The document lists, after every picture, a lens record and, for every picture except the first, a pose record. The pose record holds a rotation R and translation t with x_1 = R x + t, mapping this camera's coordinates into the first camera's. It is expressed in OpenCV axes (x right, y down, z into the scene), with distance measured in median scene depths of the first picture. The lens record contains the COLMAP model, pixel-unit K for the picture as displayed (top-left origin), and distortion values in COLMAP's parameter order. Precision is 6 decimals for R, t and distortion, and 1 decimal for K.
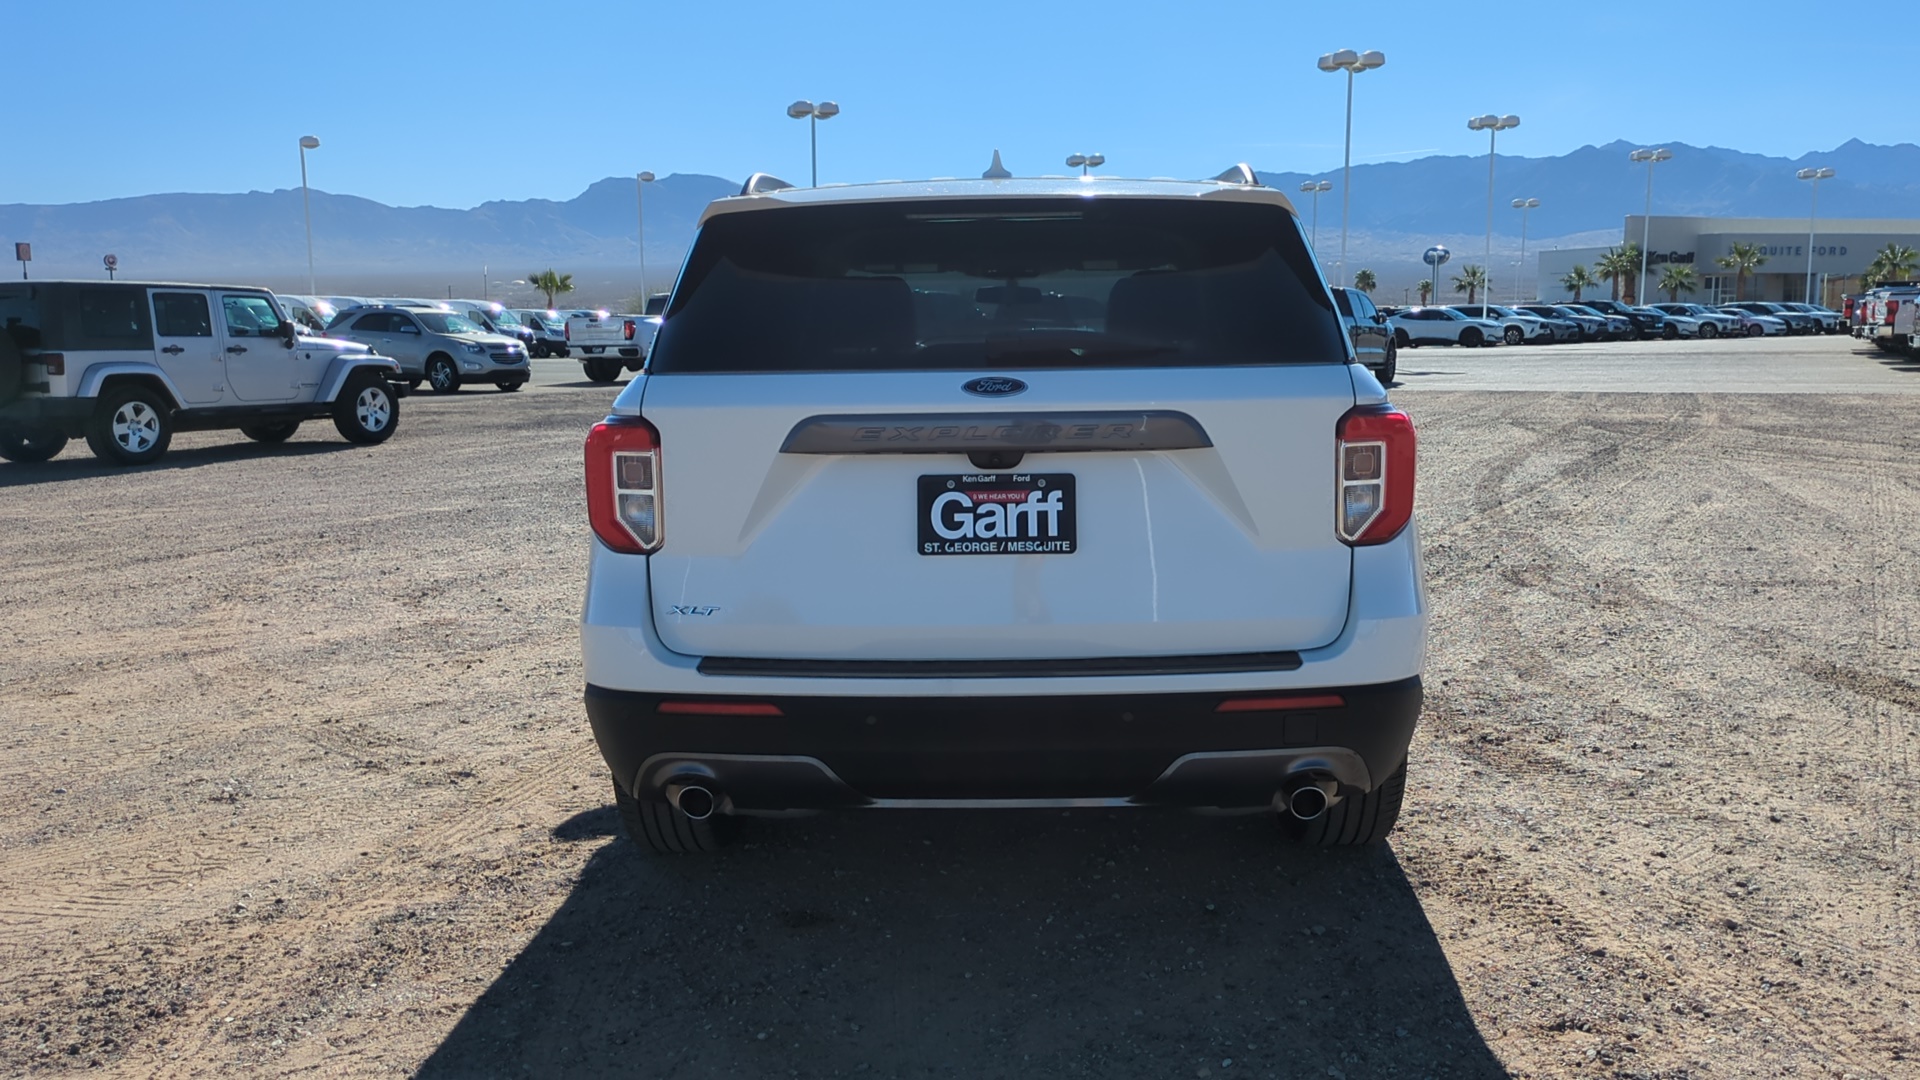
lens RADIAL K [[1623.3, 0, 975.9], [0, 1623.3, 536.7], [0, 0, 1]] dist [0.074061, -0.094959]
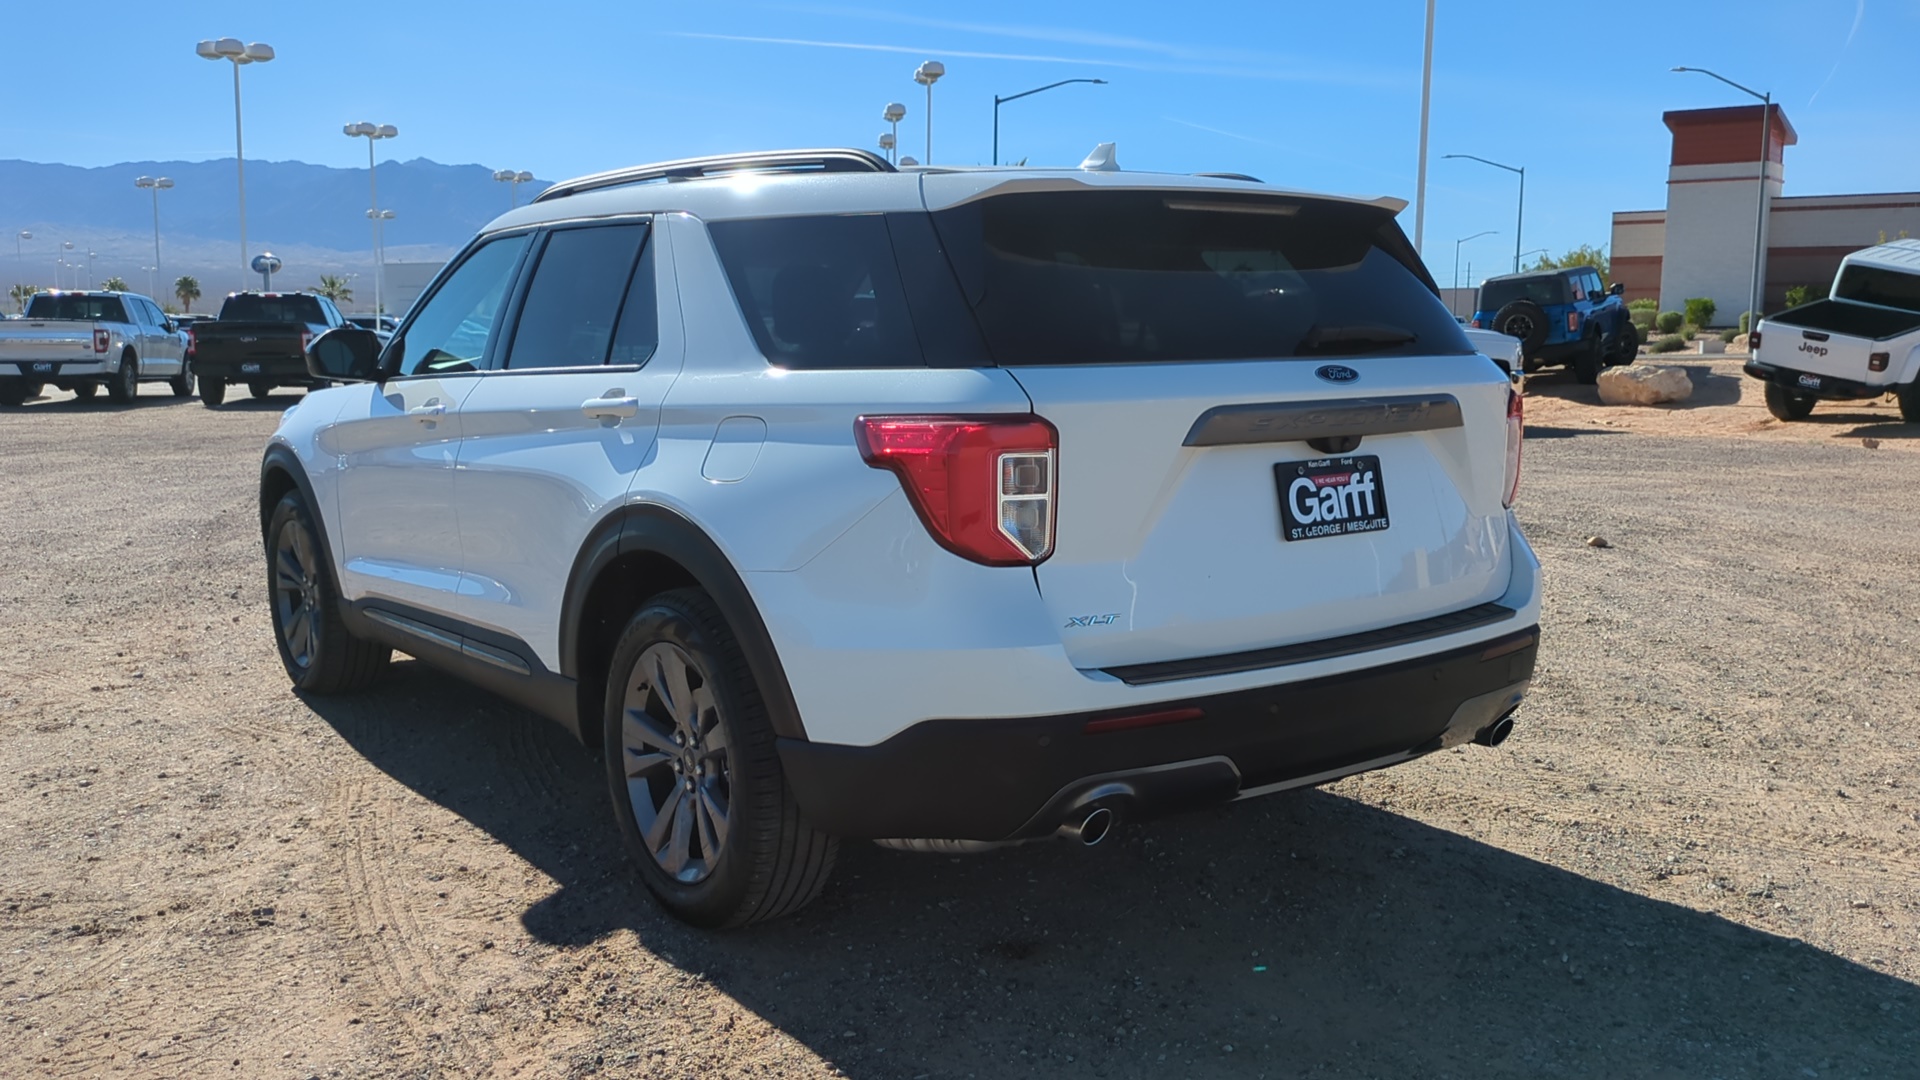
lens RADIAL K [[1623.3, 0, 975.9], [0, 1623.3, 536.7], [0, 0, 1]] dist [0.074061, -0.094959]
pose [[0.785292, -0.071353, 0.615000, -0.811650], [0.075874, 0.996940, 0.018783, -0.025460], [-0.614459, 0.031913, 0.788303, 0.316679]]
